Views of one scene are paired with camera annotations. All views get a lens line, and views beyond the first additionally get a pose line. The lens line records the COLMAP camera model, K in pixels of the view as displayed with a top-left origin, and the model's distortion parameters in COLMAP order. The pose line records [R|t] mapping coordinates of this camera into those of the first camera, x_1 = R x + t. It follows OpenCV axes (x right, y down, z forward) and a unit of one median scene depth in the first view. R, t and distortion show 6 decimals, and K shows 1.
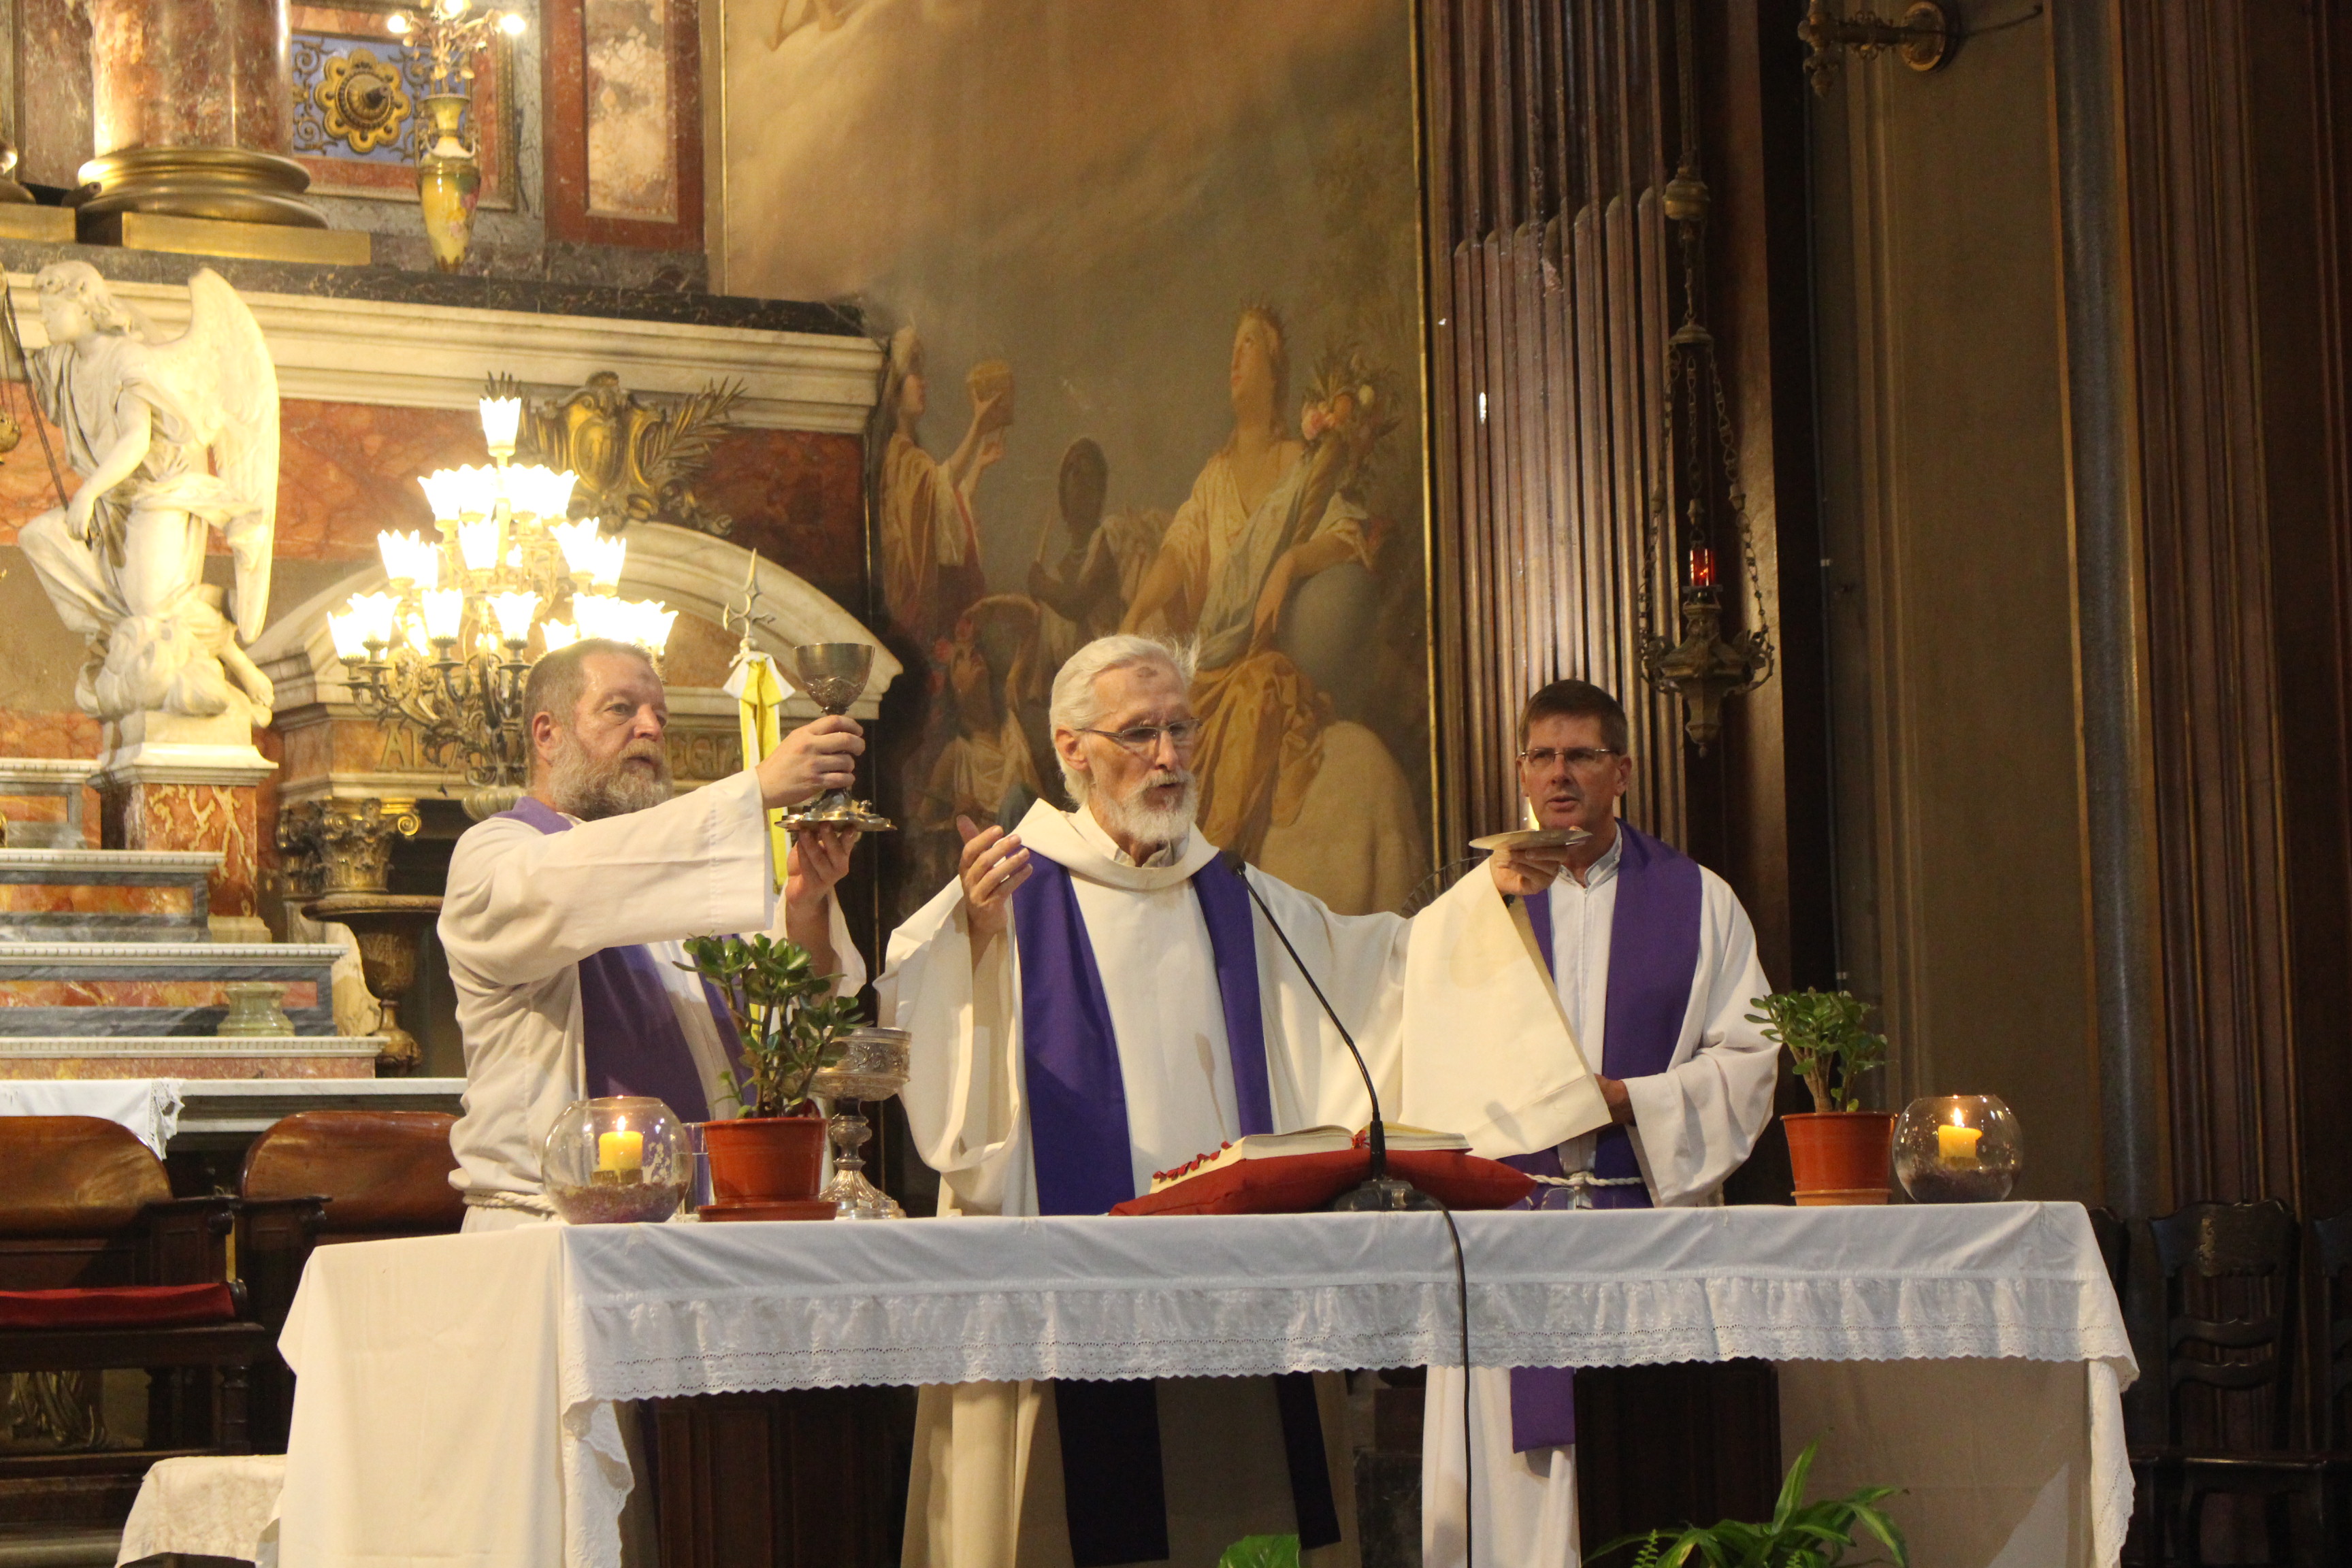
lens RADIAL K [[5669.1, 0, 1176.0], [0, 5669.1, 784.0], [0, 0, 1]] dist [0.041629, 0.360673]
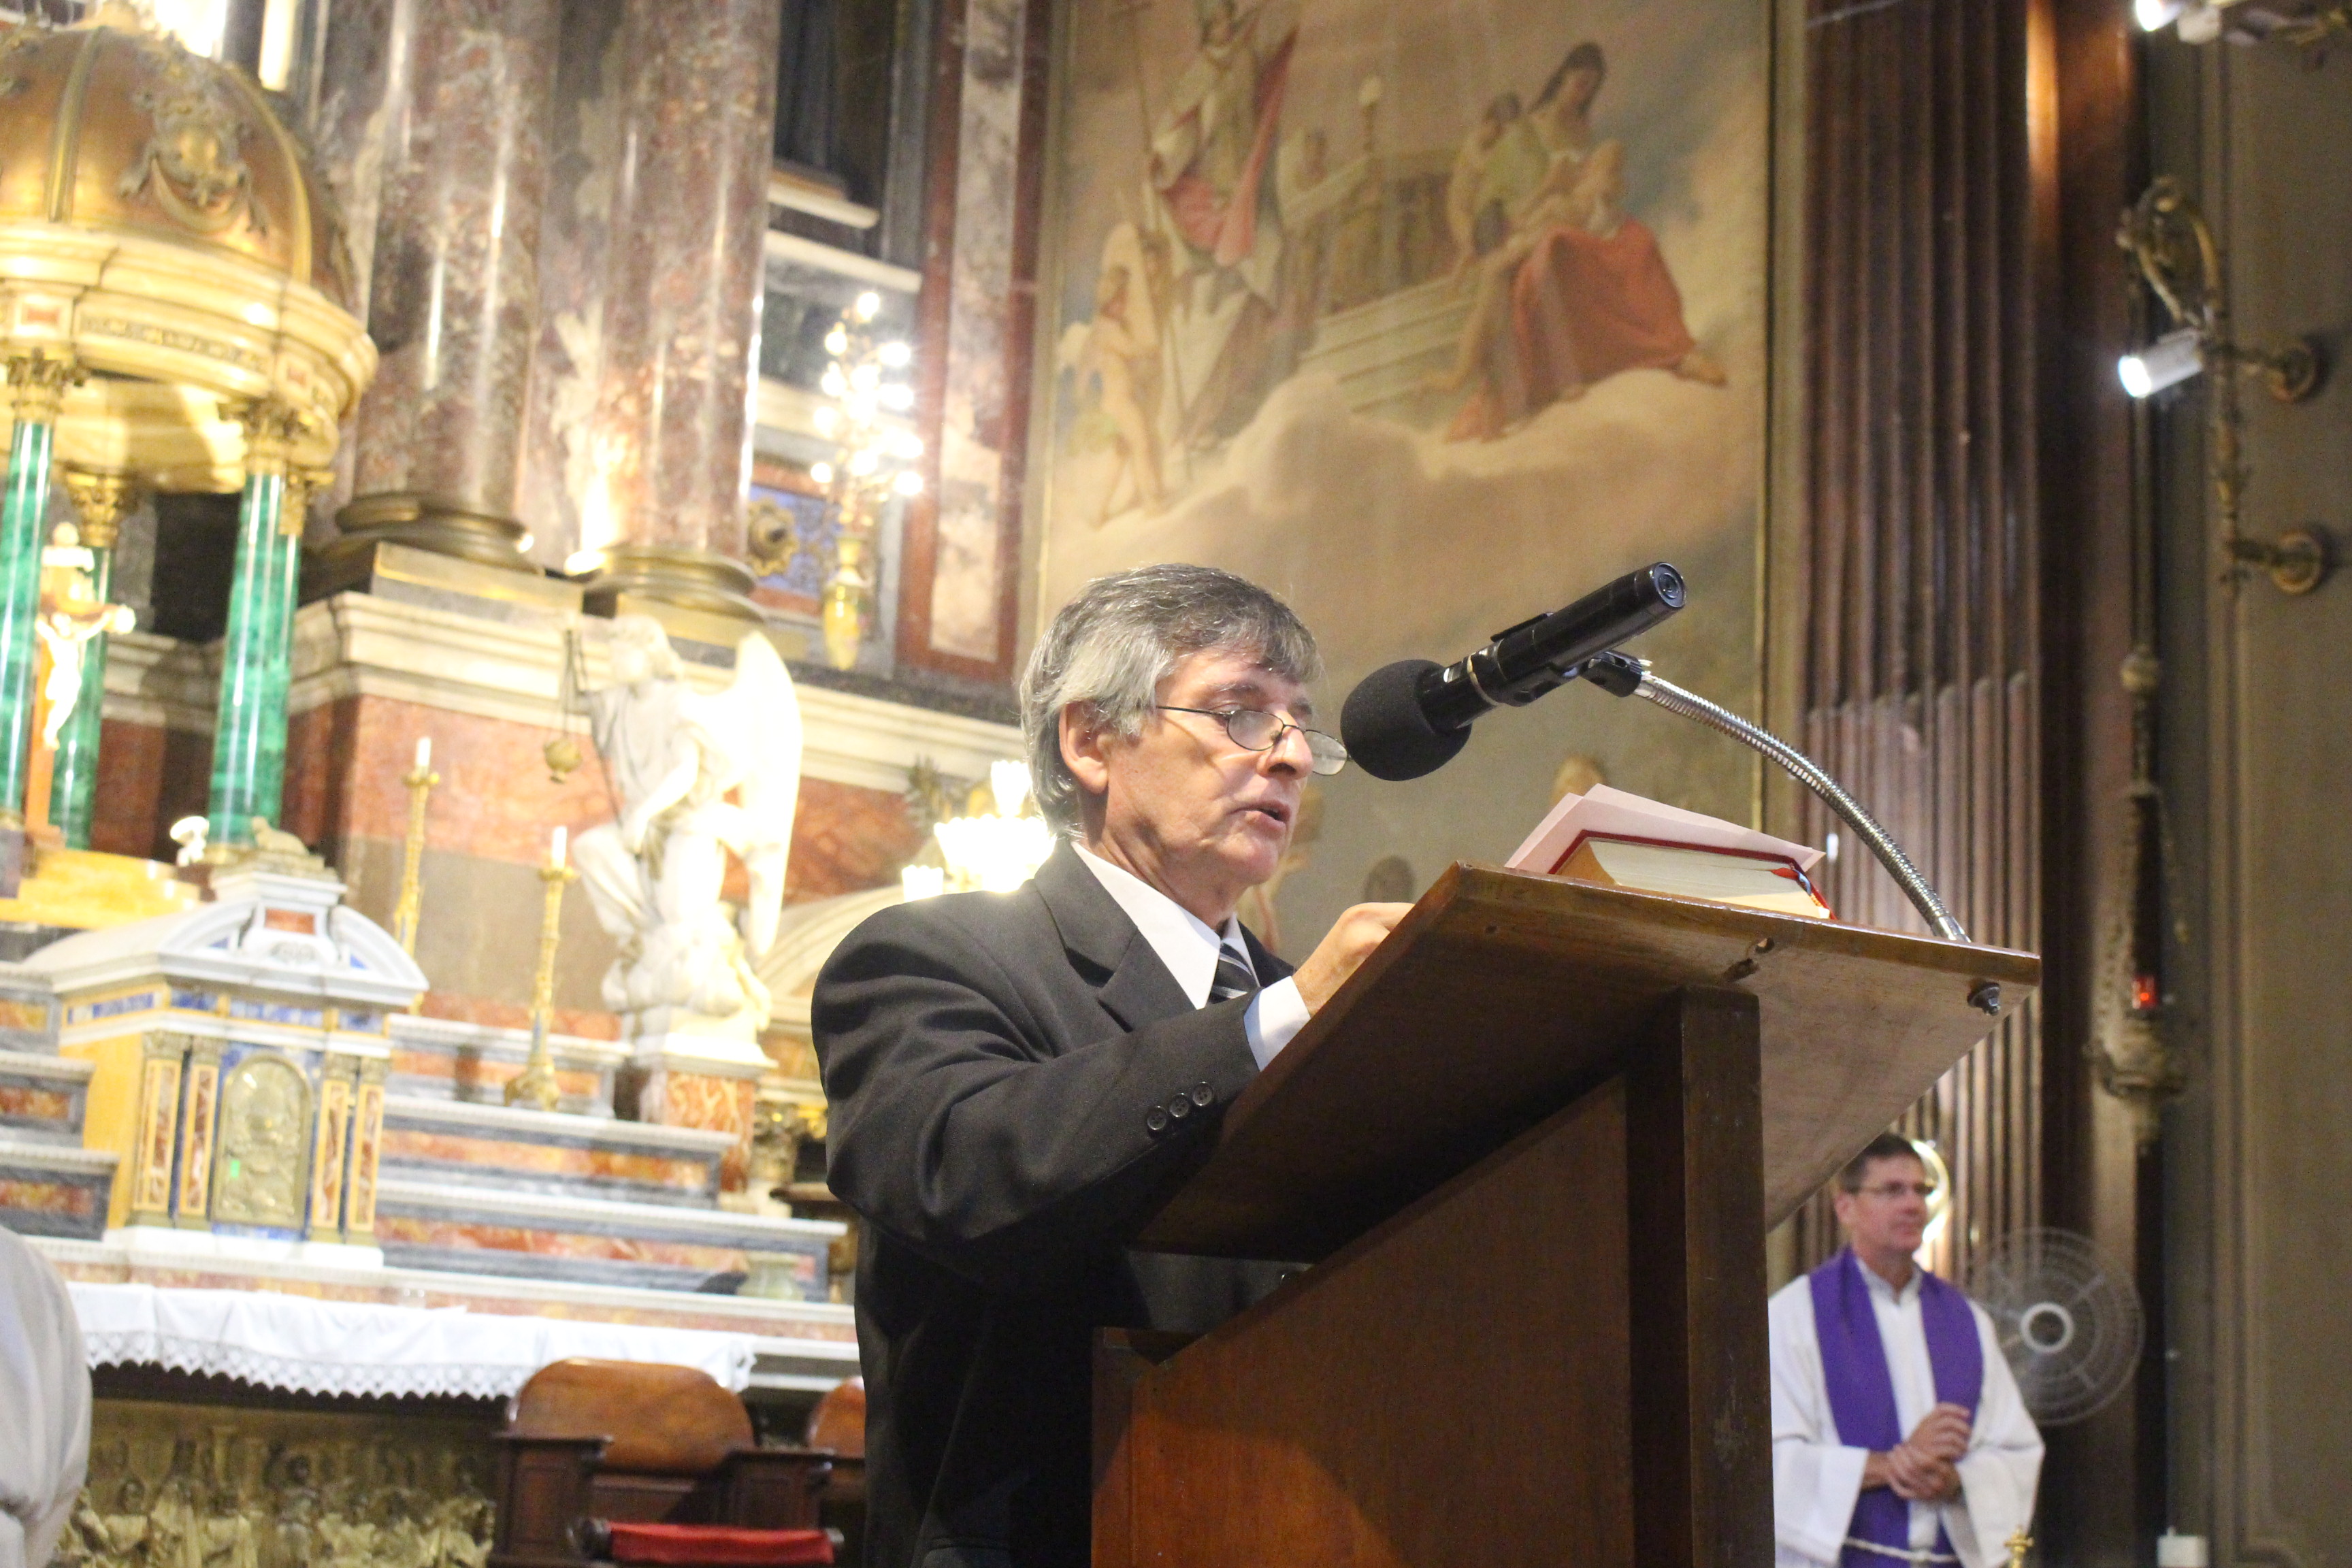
lens RADIAL K [[3739.4, 0, 1176.0], [0, 3739.4, 784.0], [0, 0, 1]] dist [-0.037635, -0.036096]
pose [[0.990583, 0.092398, 0.101031, -0.163327], [-0.081325, 0.990741, -0.108713, 0.016498], [-0.110141, 0.099473, 0.988926, 0.242917]]
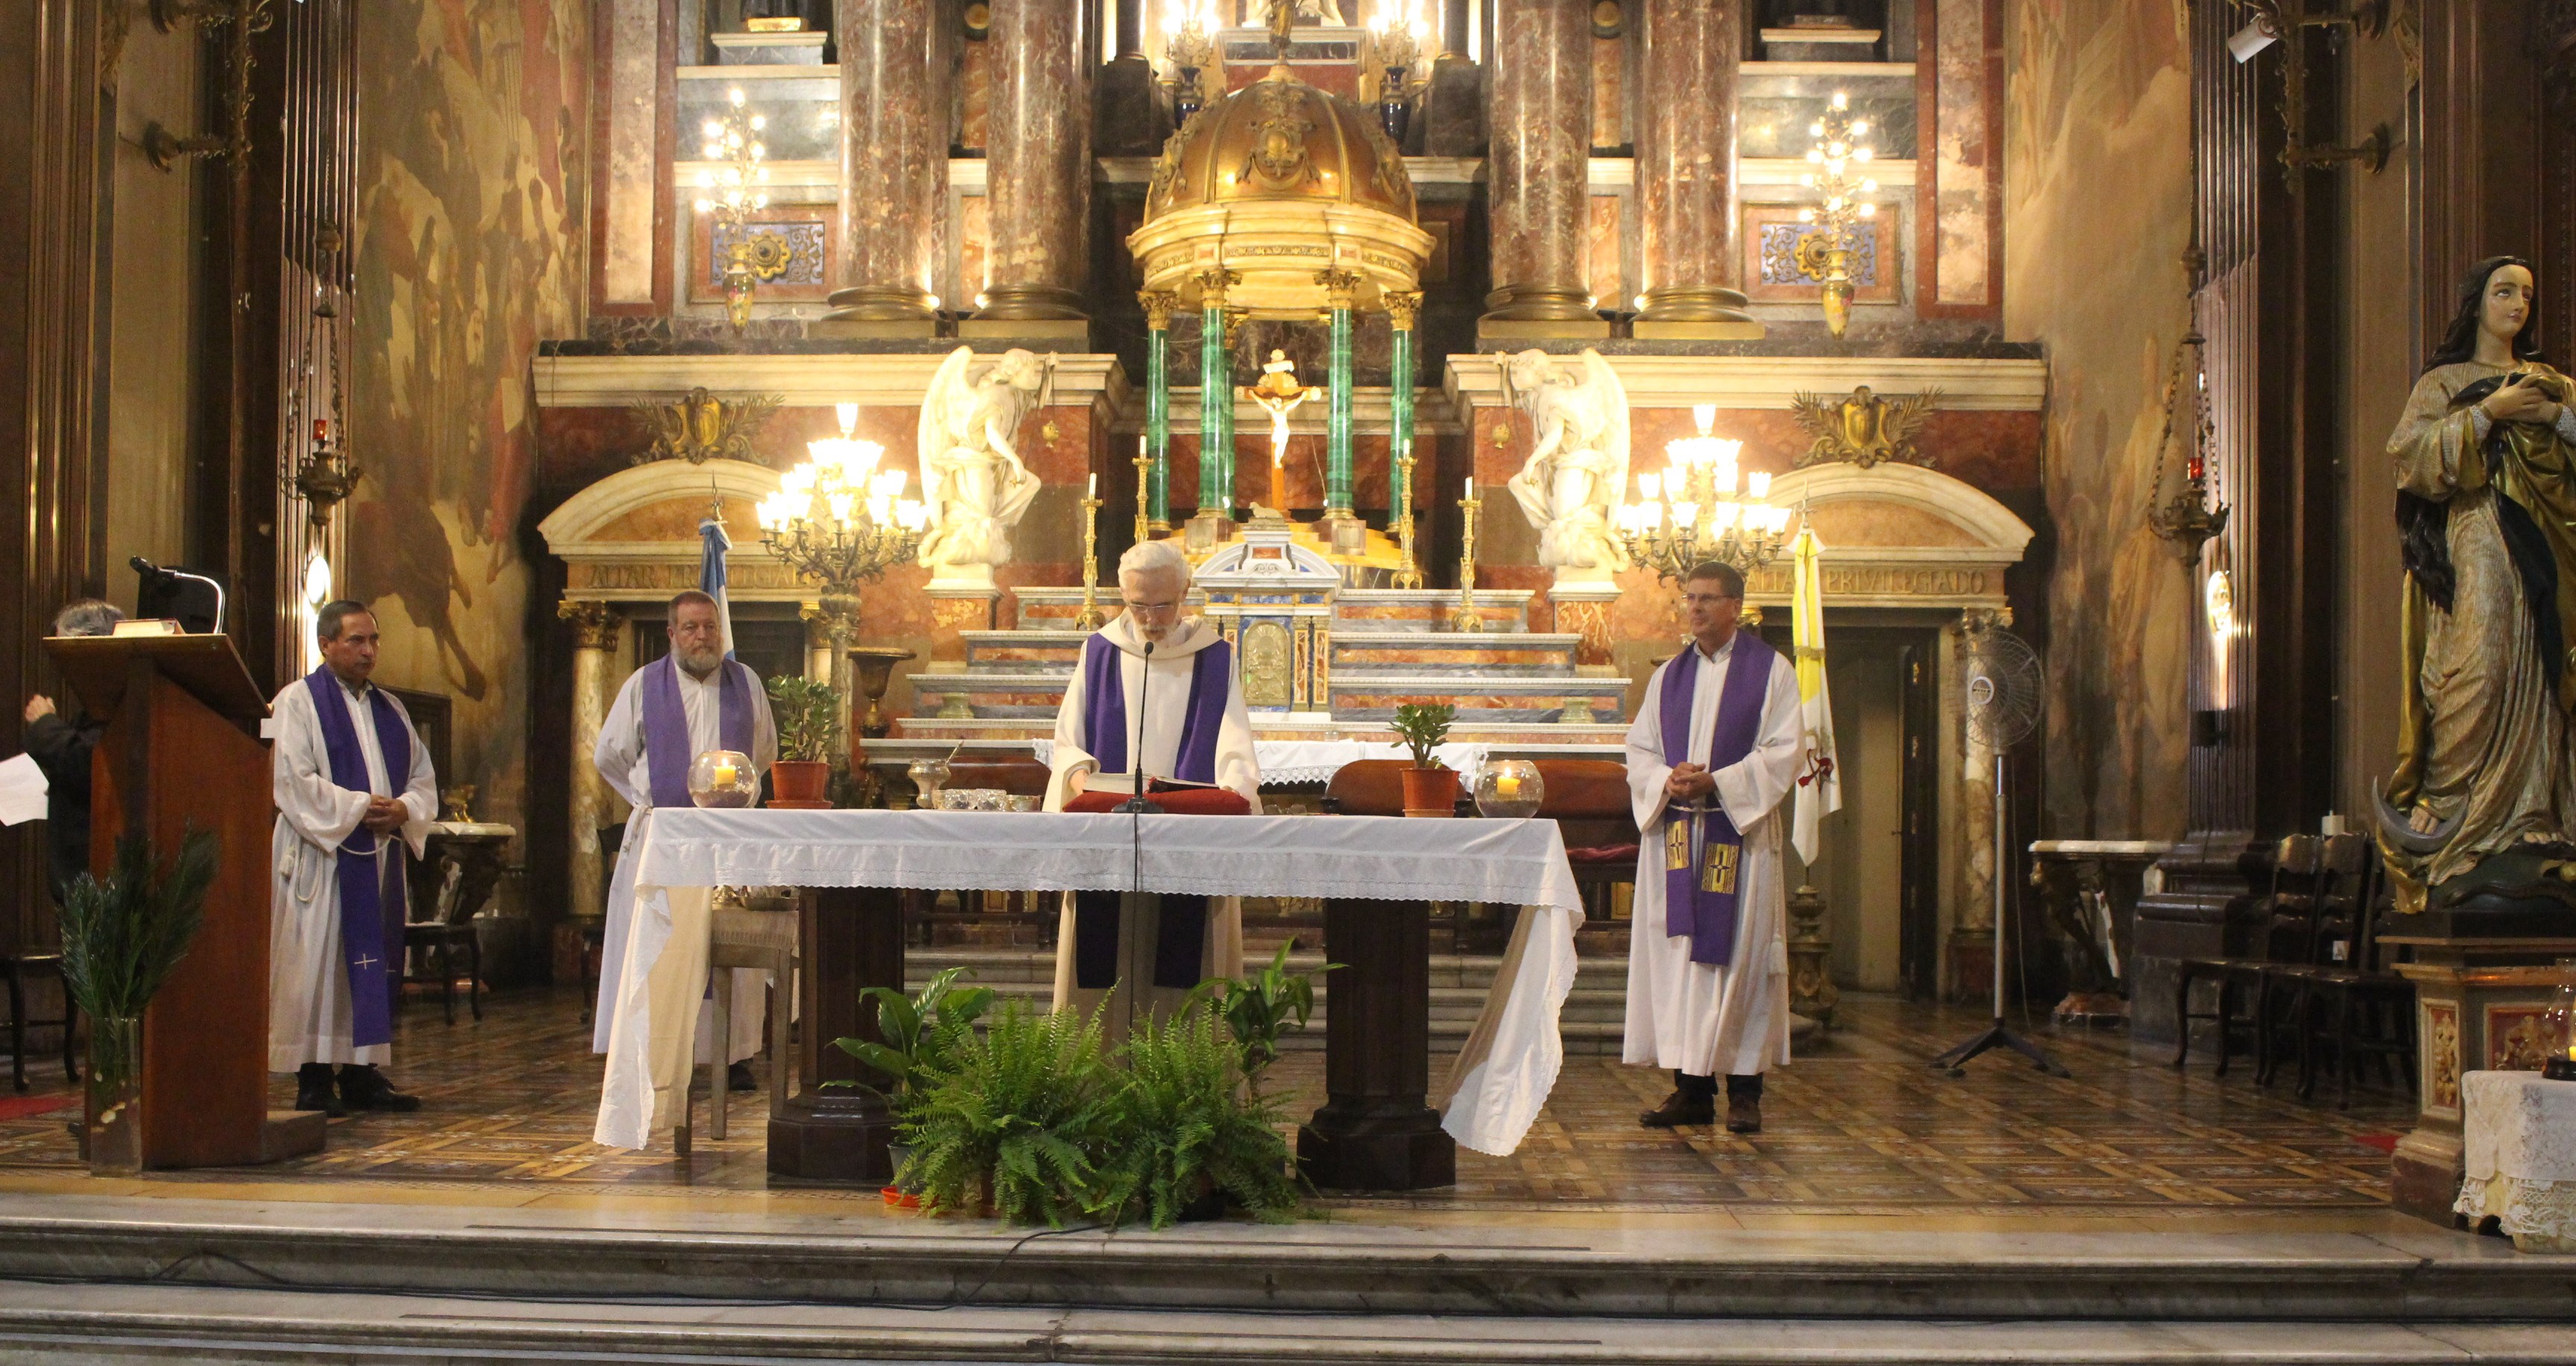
lens RADIAL K [[2744.4, 0, 1284.1], [0, 2744.4, 857.7], [0, 0, 1]] dist [-0.078098, 0.005570]
pose [[0.825130, 0.035894, -0.563802, 0.307925], [0.017066, 0.995940, 0.088382, 0.003133], [0.564685, -0.082549, 0.821168, 0.114932]]
